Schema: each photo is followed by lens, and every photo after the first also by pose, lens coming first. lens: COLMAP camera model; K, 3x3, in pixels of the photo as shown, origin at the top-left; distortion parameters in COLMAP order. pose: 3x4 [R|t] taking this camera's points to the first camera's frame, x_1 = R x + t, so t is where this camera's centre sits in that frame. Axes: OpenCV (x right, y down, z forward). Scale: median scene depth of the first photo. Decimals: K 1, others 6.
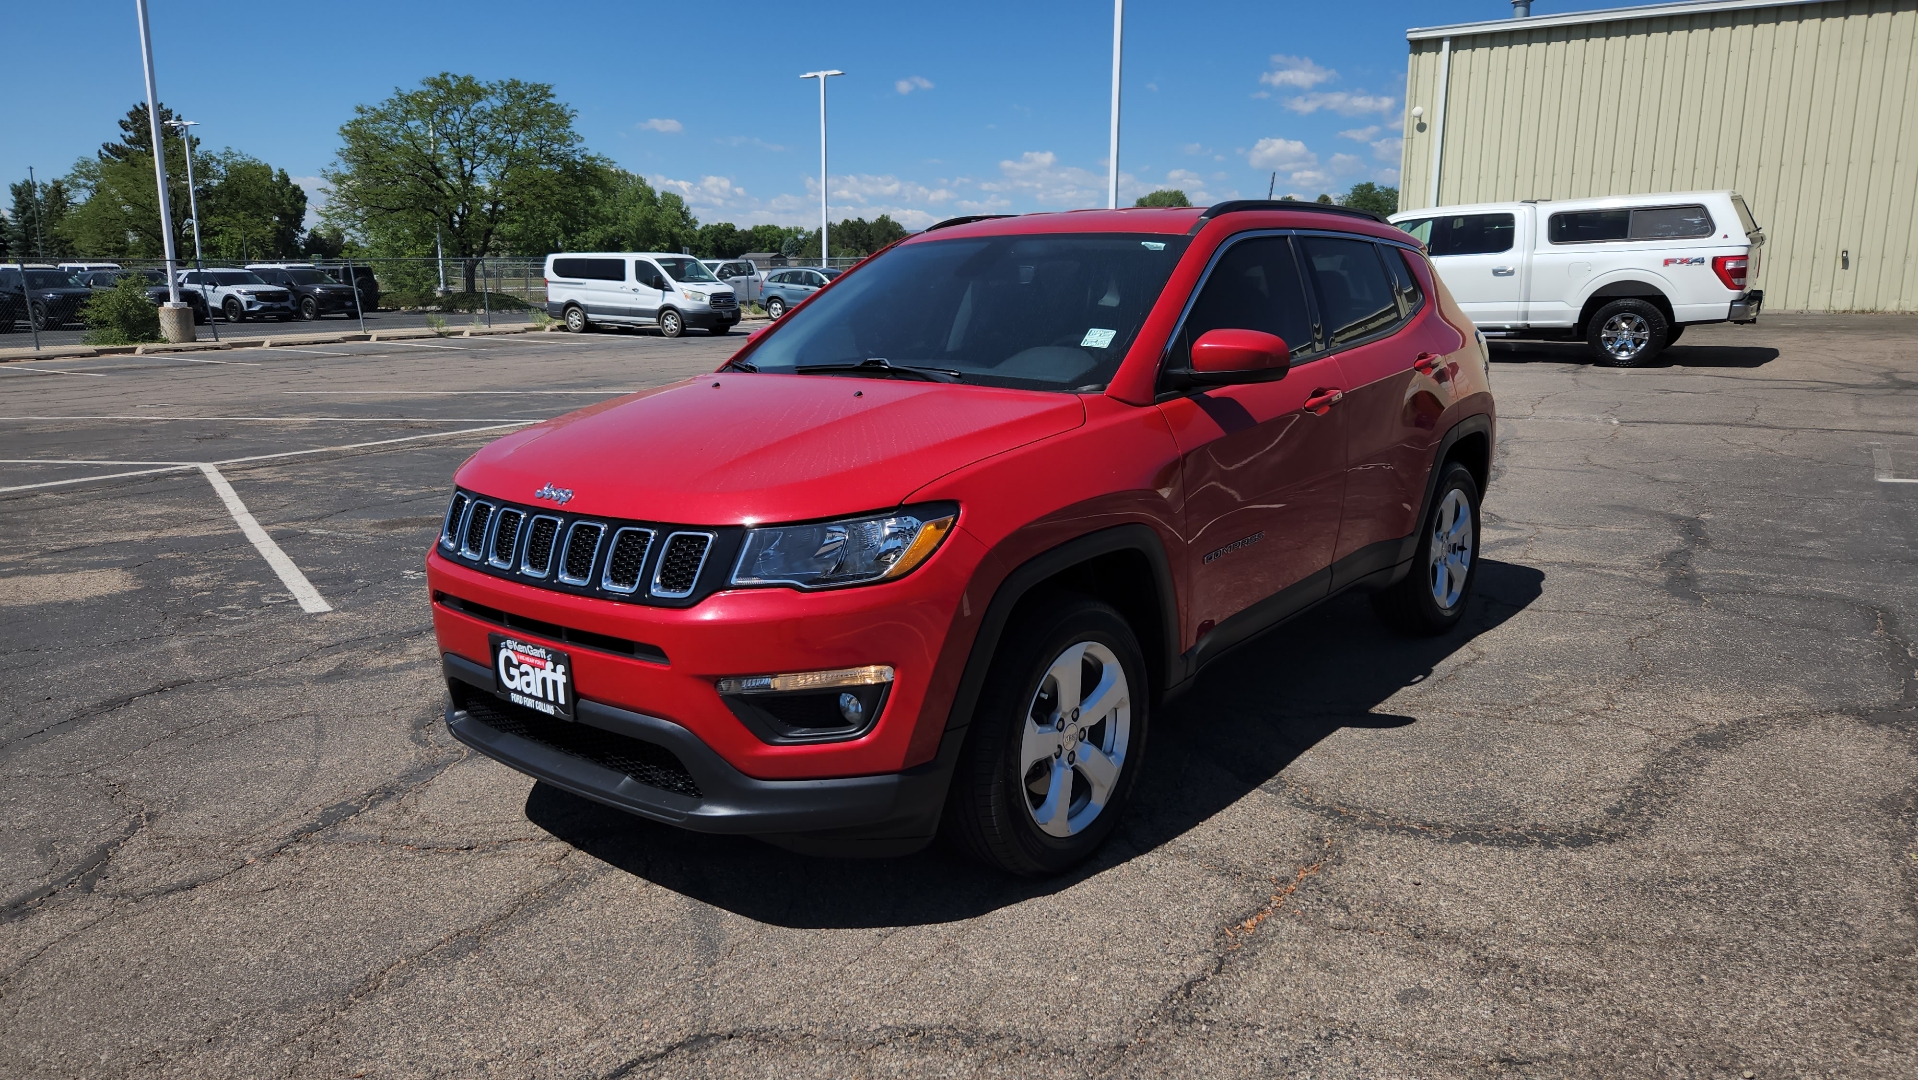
lens RADIAL K [[1291.6, 0, 926.8], [0, 1291.6, 527.1], [0, 0, 1]] dist [0.075171, -0.063473]
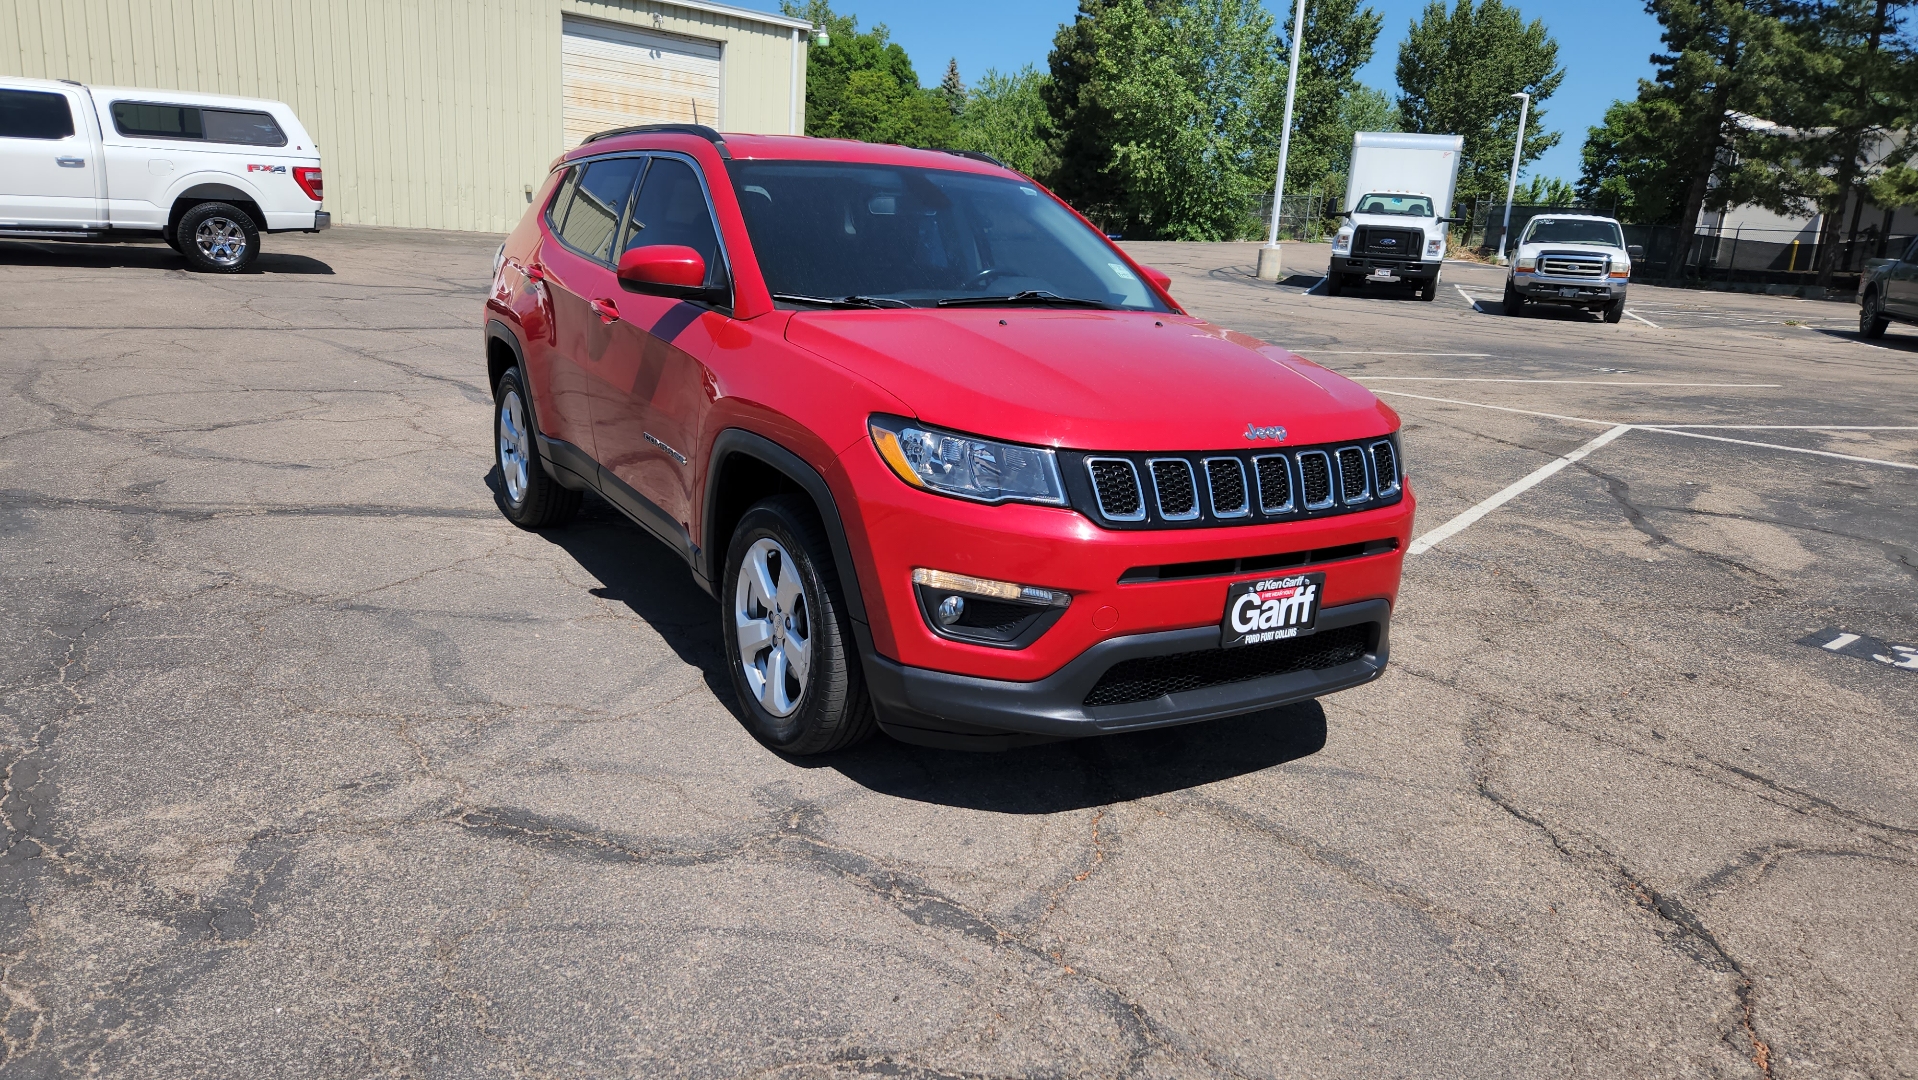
lens RADIAL K [[1294.1, 0, 931.9], [0, 1294.1, 566.6], [0, 0, 1]] dist [0.071724, -0.058695]
pose [[0.316895, -0.213441, 0.924132, -0.278073], [0.116502, 0.975731, 0.185408, -0.029725], [-0.941278, 0.048909, 0.334071, 0.187926]]
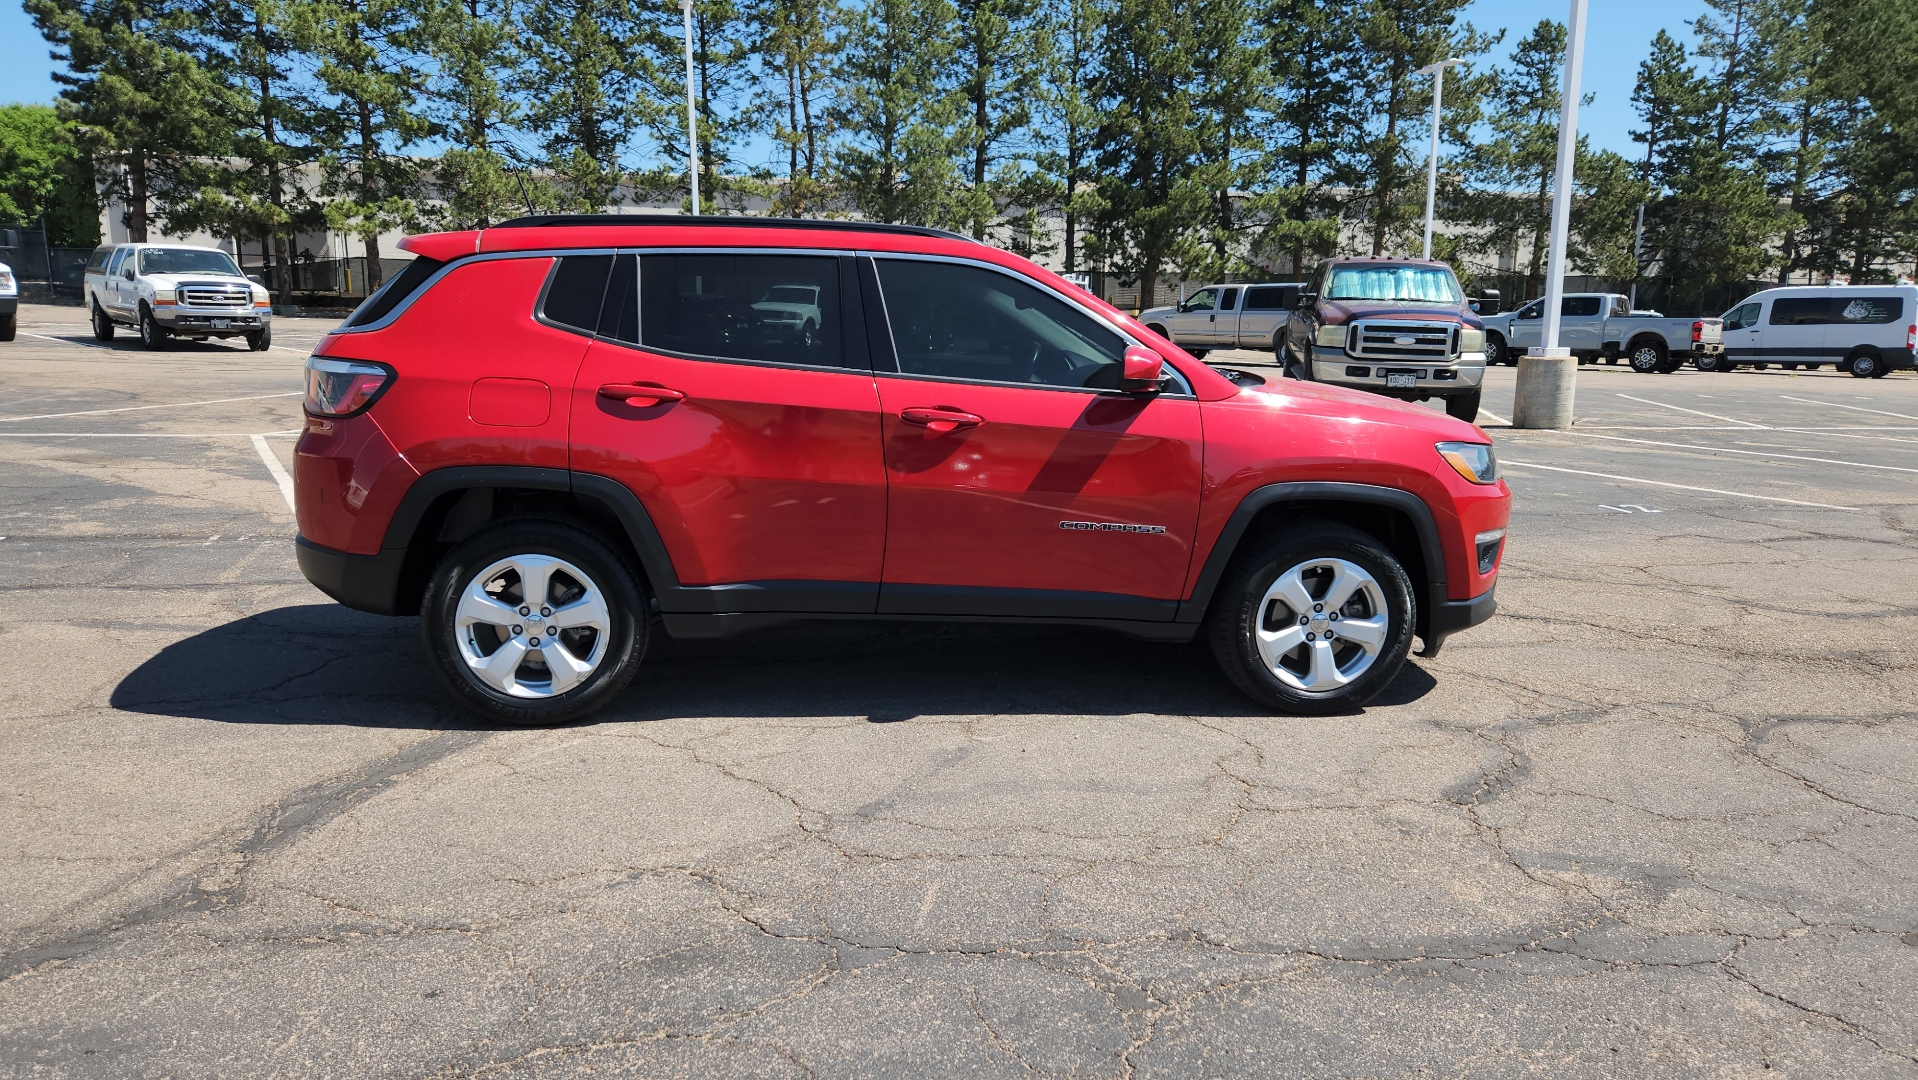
lens RADIAL K [[1298.2, 0, 949.3], [0, 1298.2, 545.9], [0, 0, 1]] dist [0.070571, -0.056344]
pose [[-0.738075, -0.125586, 0.662928, -0.209341], [0.113344, 0.945485, 0.305306, -0.102704], [-0.665130, 0.300478, -0.683604, 0.567306]]
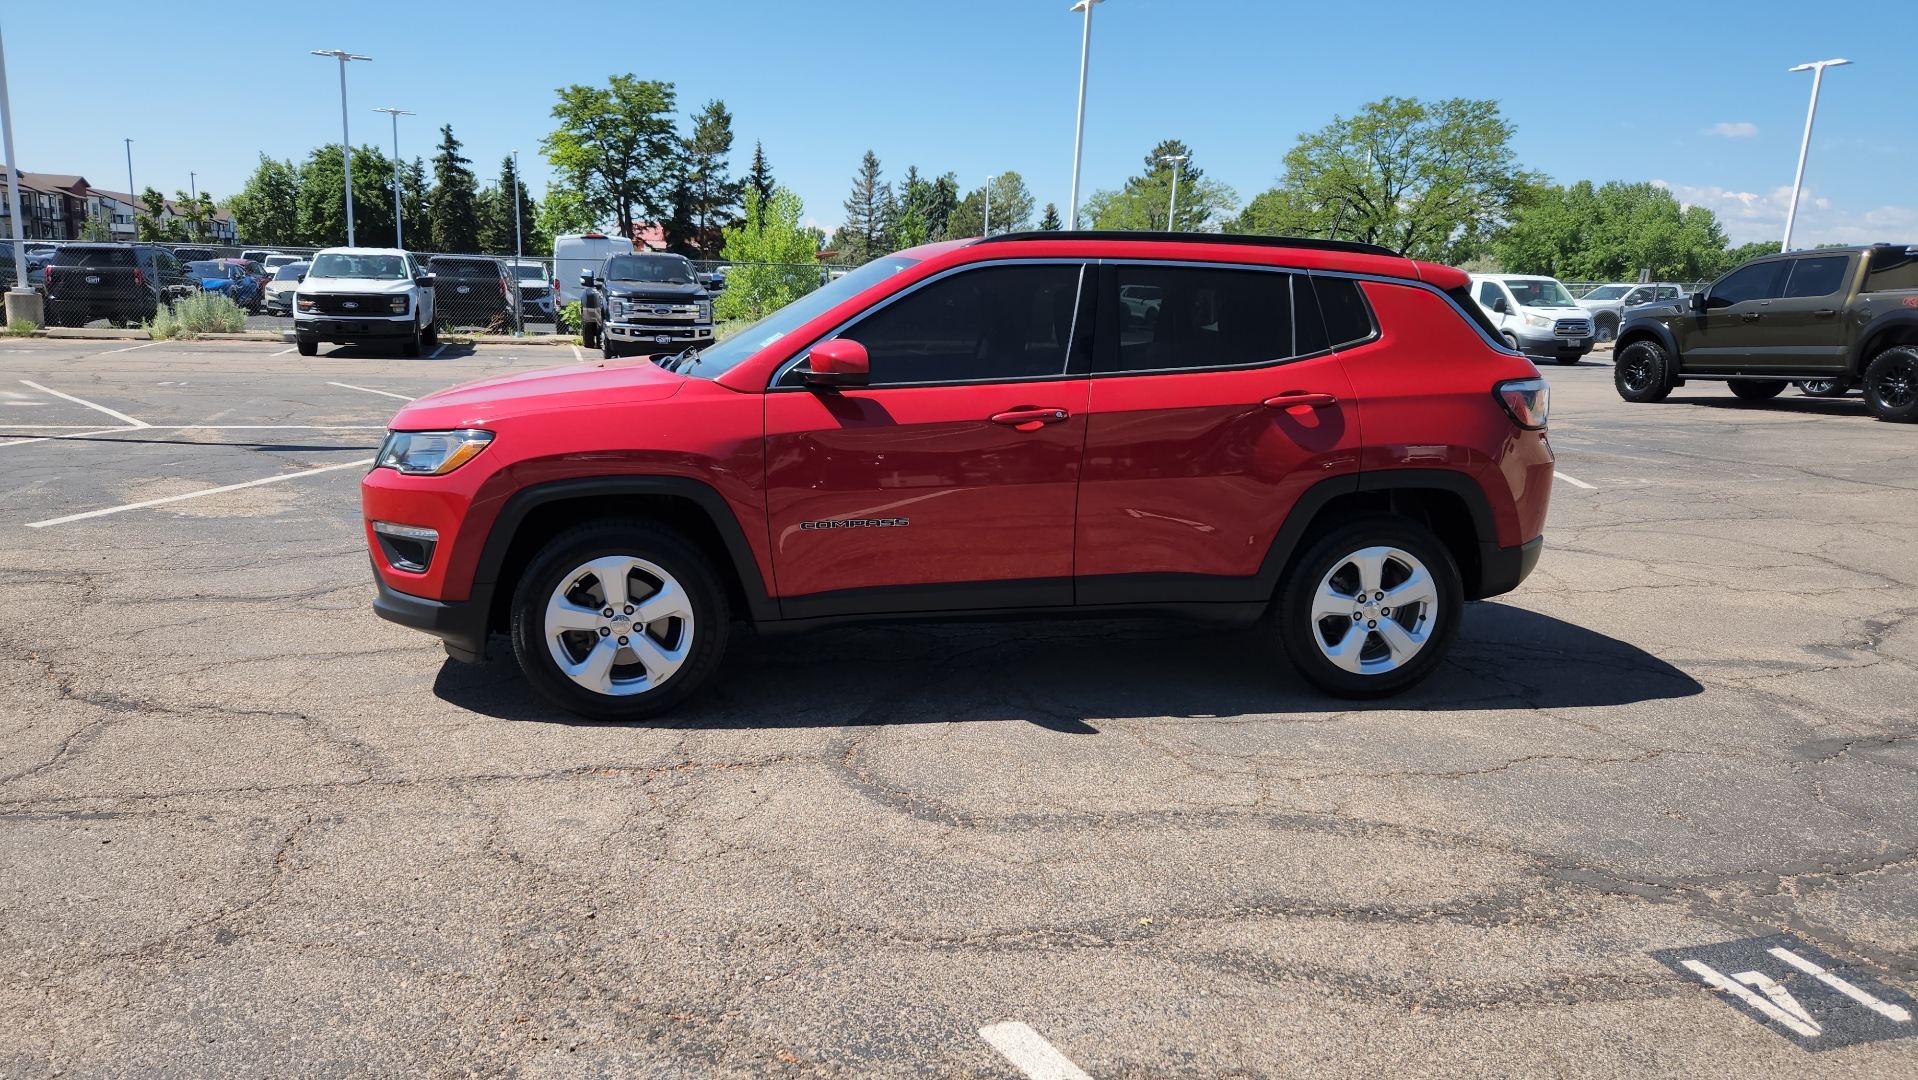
lens RADIAL K [[1286.1, 0, 926.6], [0, 1286.1, 544.2], [0, 0, 1]] dist [0.073258, -0.060726]
pose [[0.749801, 0.159471, -0.642159, 0.266637], [-0.160093, 0.985409, 0.057784, -0.011358], [0.642004, 0.059479, 0.764391, 0.035442]]
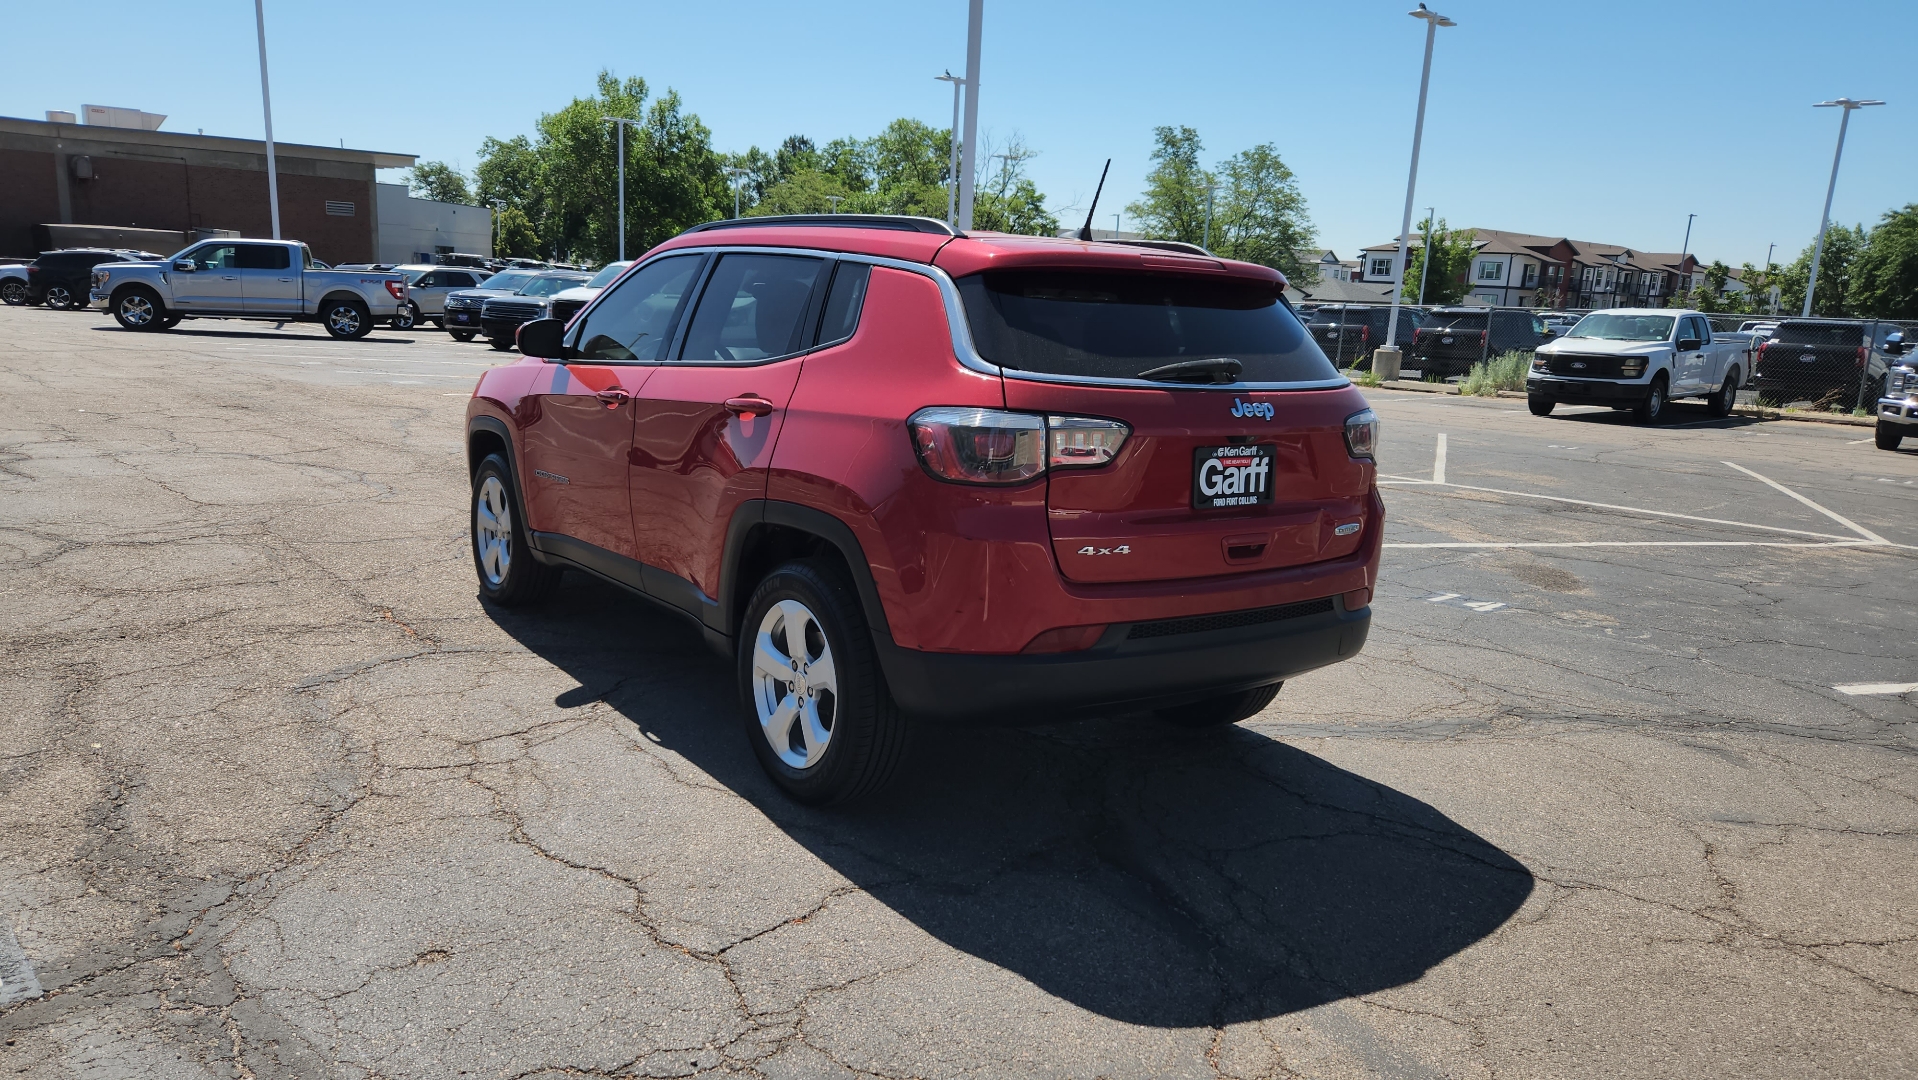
lens RADIAL K [[1286.1, 0, 926.6], [0, 1286.1, 544.2], [0, 0, 1]] dist [0.073258, -0.060726]
pose [[-0.250568, 0.178768, -0.951450, 0.372917], [-0.229248, 0.943893, 0.237721, -0.085864], [0.940564, 0.277683, -0.195528, 0.424151]]
